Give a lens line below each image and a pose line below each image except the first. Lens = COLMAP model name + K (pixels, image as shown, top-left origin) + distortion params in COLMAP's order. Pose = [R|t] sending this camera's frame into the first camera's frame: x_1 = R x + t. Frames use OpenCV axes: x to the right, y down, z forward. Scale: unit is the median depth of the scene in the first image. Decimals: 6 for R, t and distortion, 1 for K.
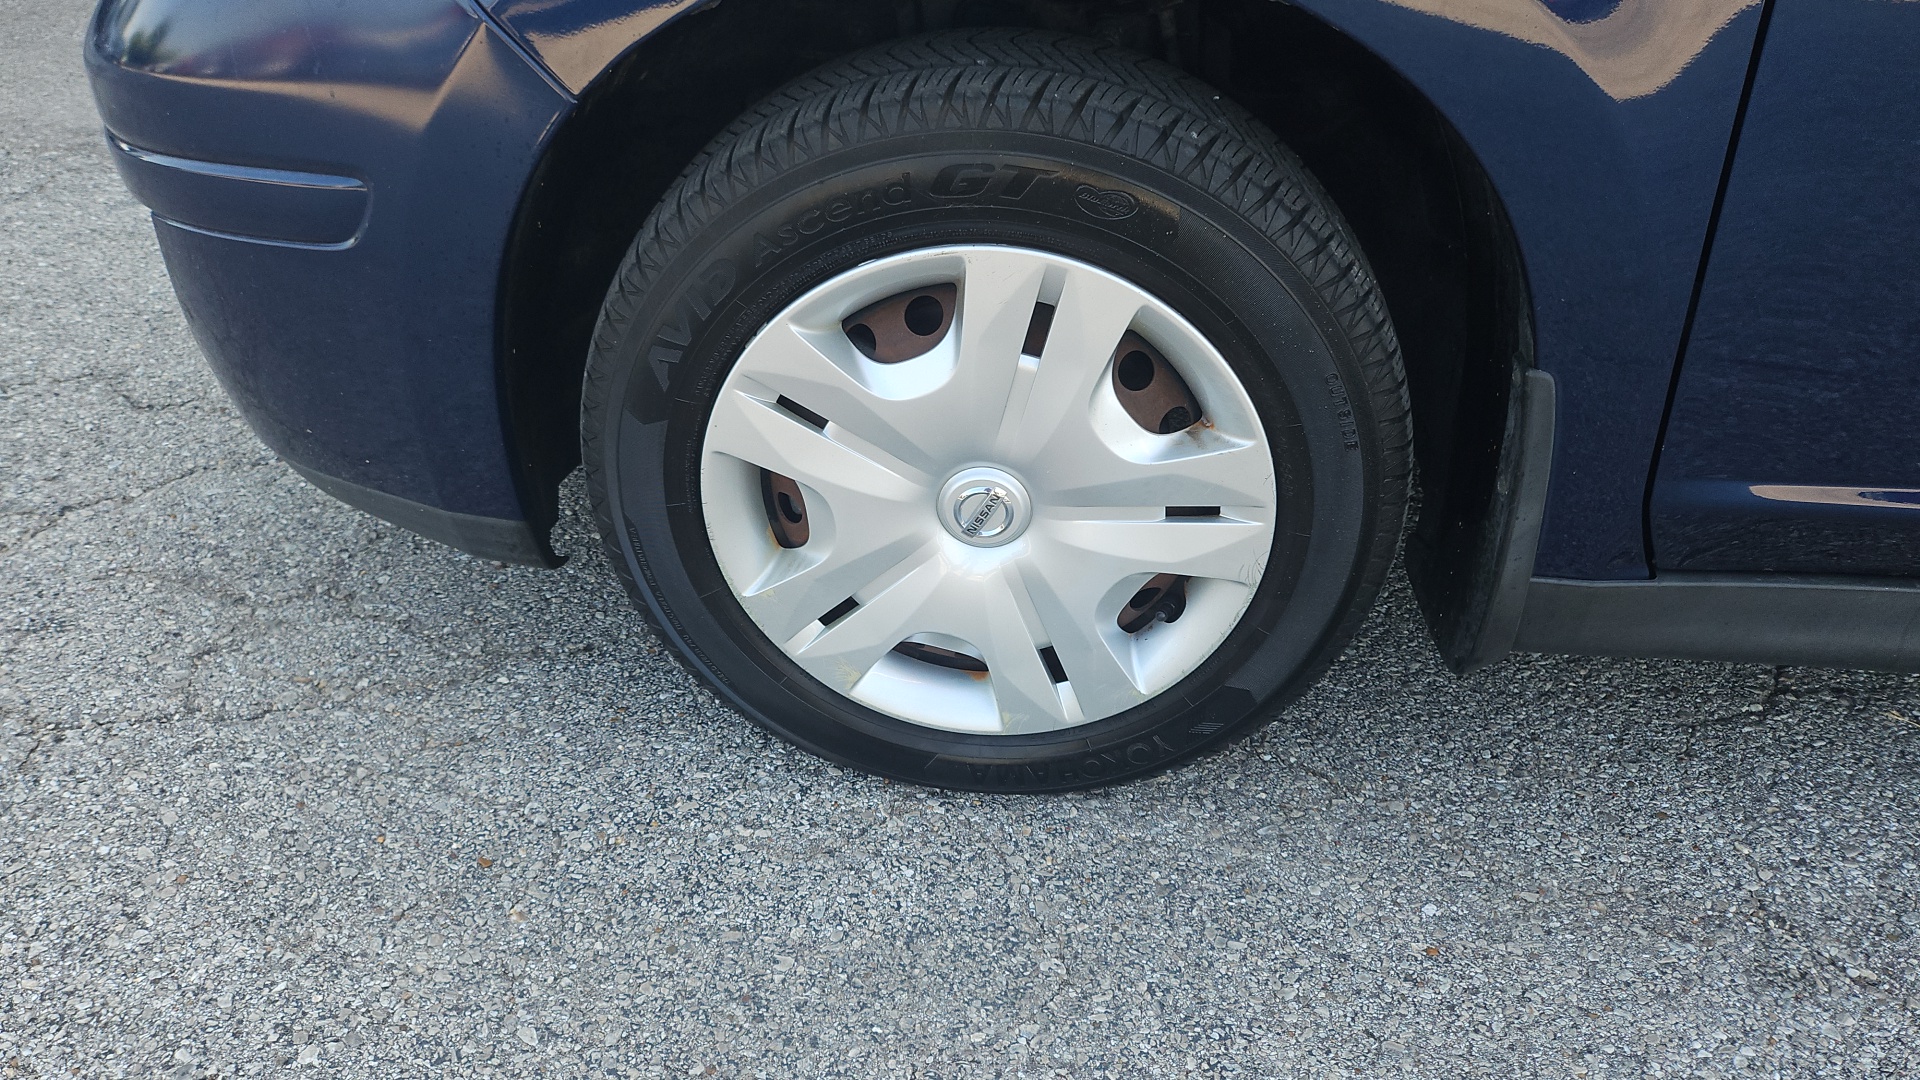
lens RADIAL K [[1431.2, 0, 950.1], [0, 1431.2, 547.9], [0, 0, 1]] dist [0.038684, -0.069339]
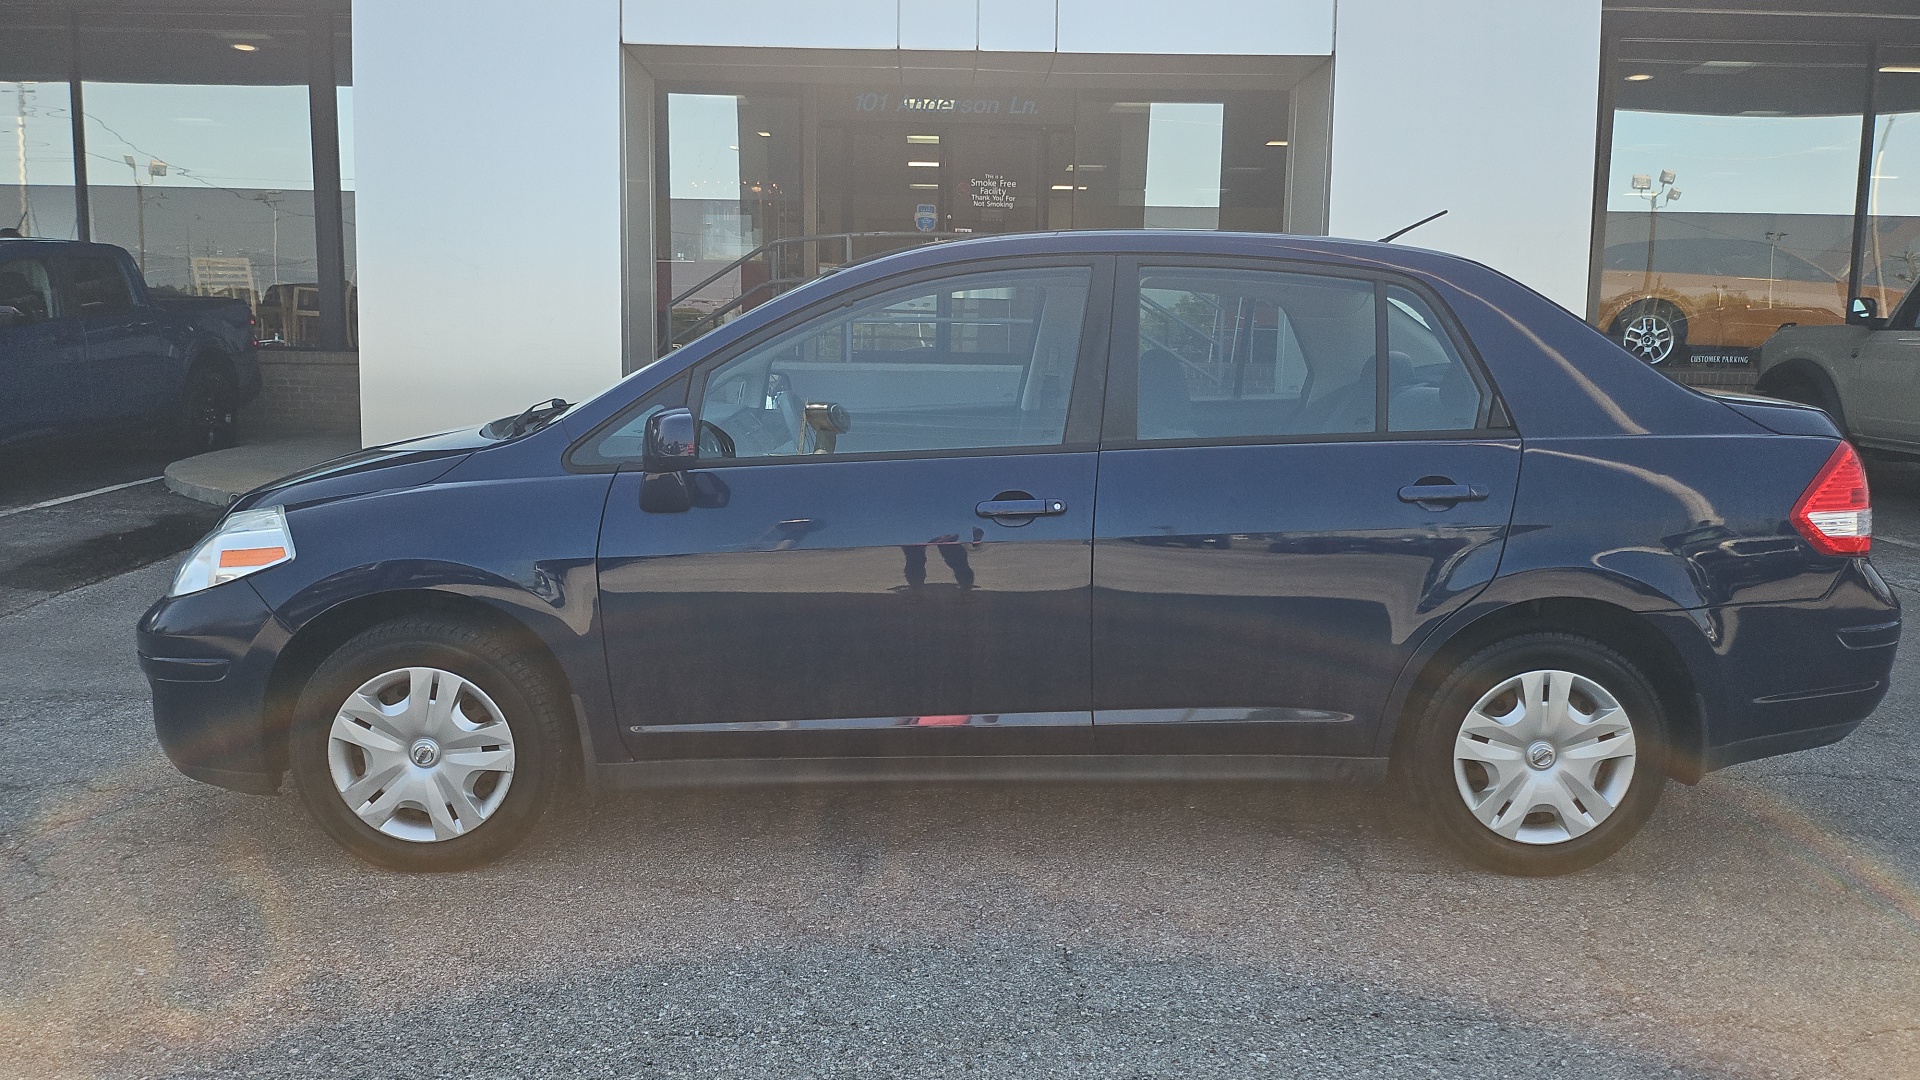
lens RADIAL K [[1431.2, 0, 958.2], [0, 1431.2, 527.7], [0, 0, 1]] dist [0.038684, -0.069339]
pose [[0.988876, -0.030333, 0.145614, 0.739133], [0.089216, 0.904286, -0.417502, 0.946002], [-0.119012, 0.425849, 0.896933, -2.173792]]
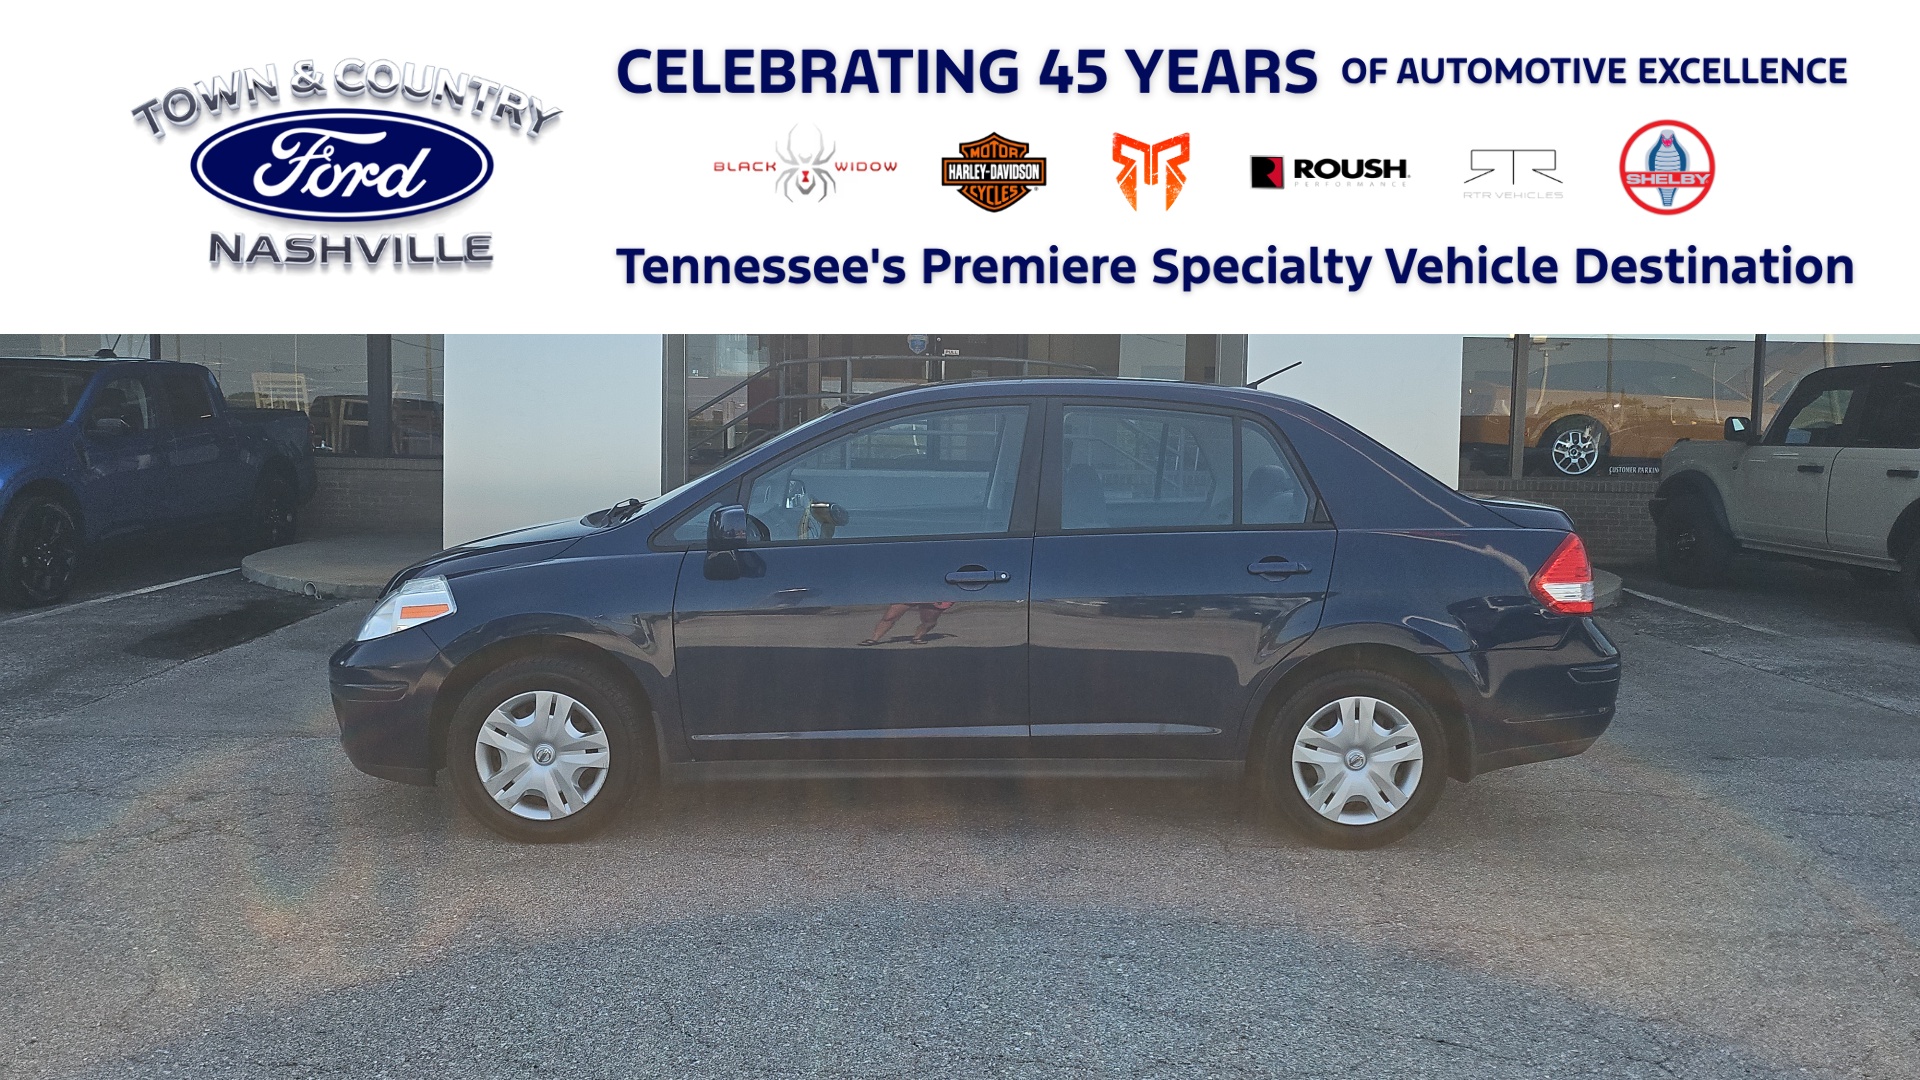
lens RADIAL K [[1431.2, 0, 959.0], [0, 1431.2, 549.2], [0, 0, 1]] dist [0.038684, -0.069339]
pose [[0.988191, -0.018077, 0.152155, 0.615128], [0.088255, 0.878903, -0.468764, 1.571073], [-0.125256, 0.476657, 0.870120, -3.222432]]
